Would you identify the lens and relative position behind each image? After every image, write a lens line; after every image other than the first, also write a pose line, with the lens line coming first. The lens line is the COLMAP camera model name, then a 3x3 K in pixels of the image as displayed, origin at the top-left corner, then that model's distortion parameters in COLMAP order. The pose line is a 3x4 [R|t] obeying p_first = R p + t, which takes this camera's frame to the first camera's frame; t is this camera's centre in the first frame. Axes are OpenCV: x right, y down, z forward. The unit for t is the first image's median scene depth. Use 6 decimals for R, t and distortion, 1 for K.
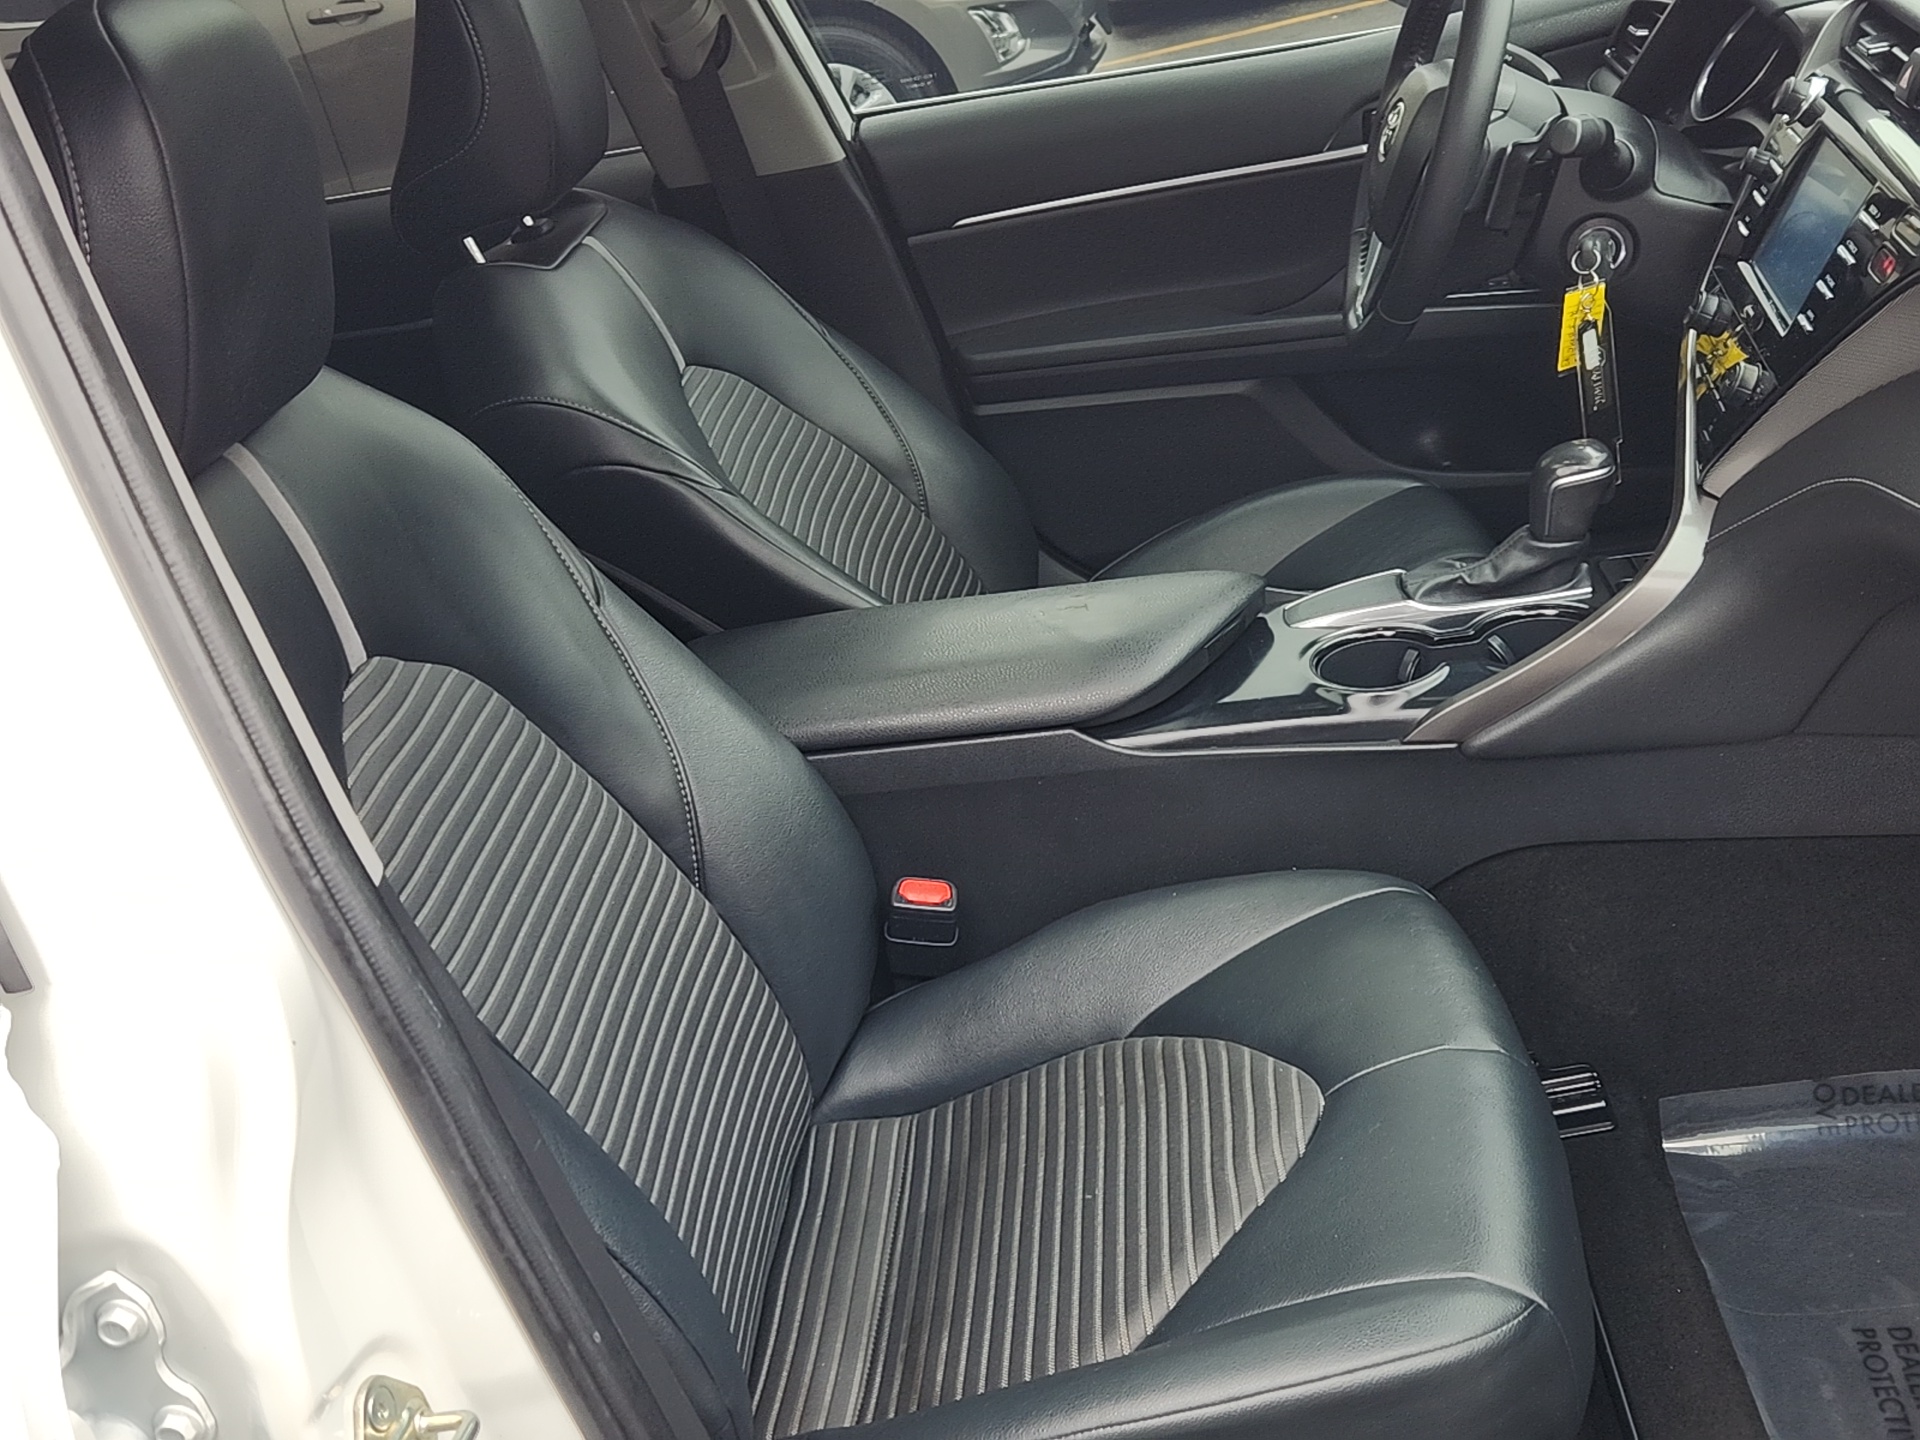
lens RADIAL K [[1872.0, 0, 960.0], [0, 1872.0, 720.0], [0, 0, 1]] dist [0.016959, -0.029012]
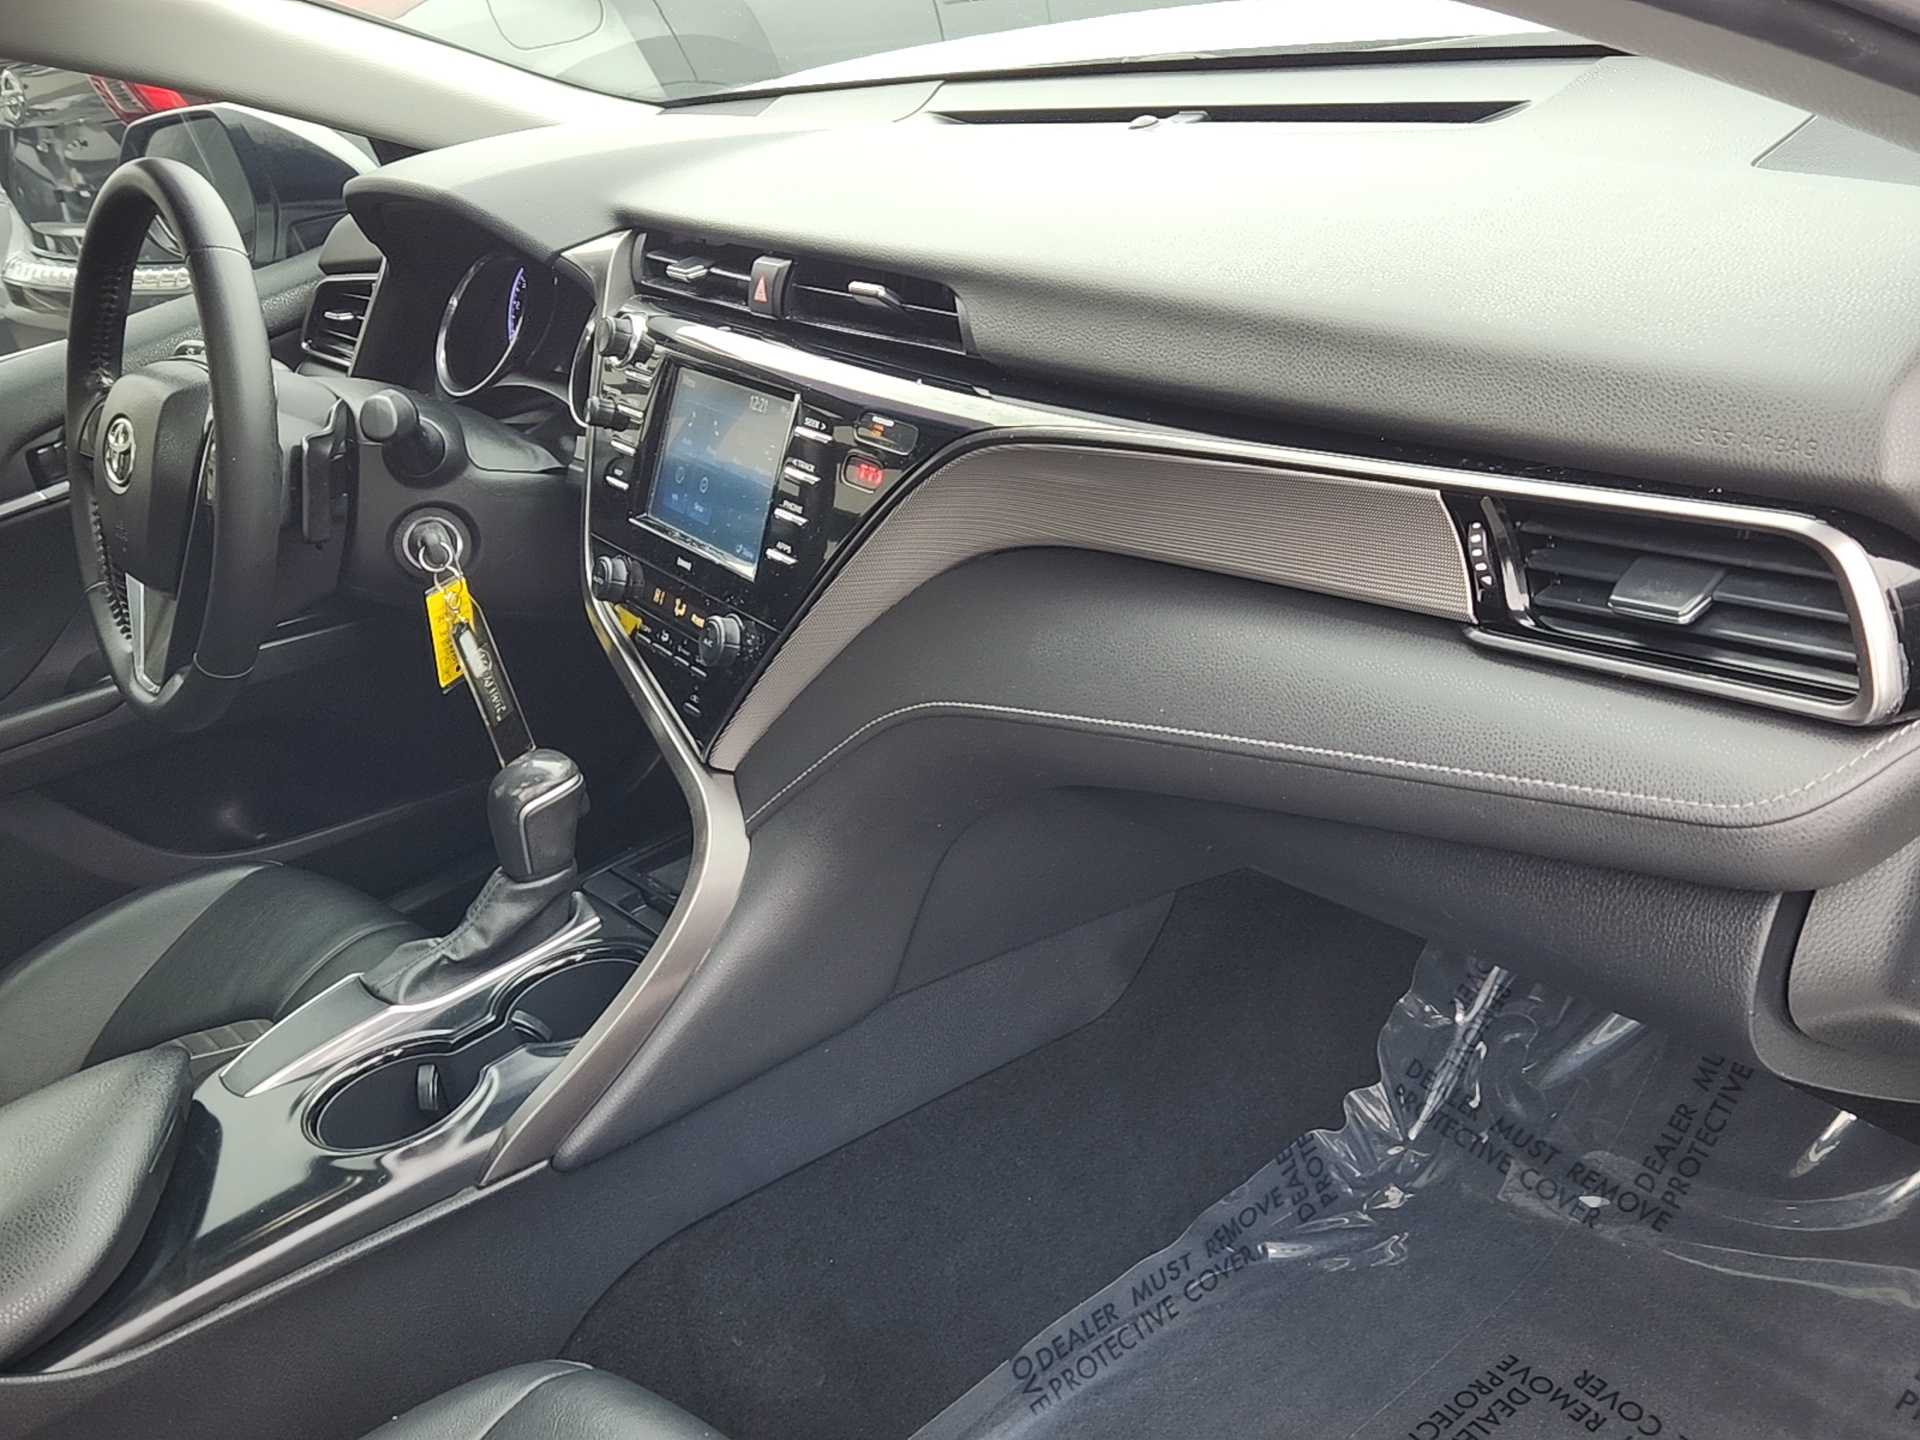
lens RADIAL K [[1872.0, 0, 960.0], [0, 1872.0, 720.0], [0, 0, 1]] dist [0.016959, -0.029012]
pose [[0.713767, -0.238332, 0.658586, -0.072115], [0.350715, 0.935560, -0.041536, -0.060132], [-0.606247, 0.260623, 0.751359, 0.251064]]
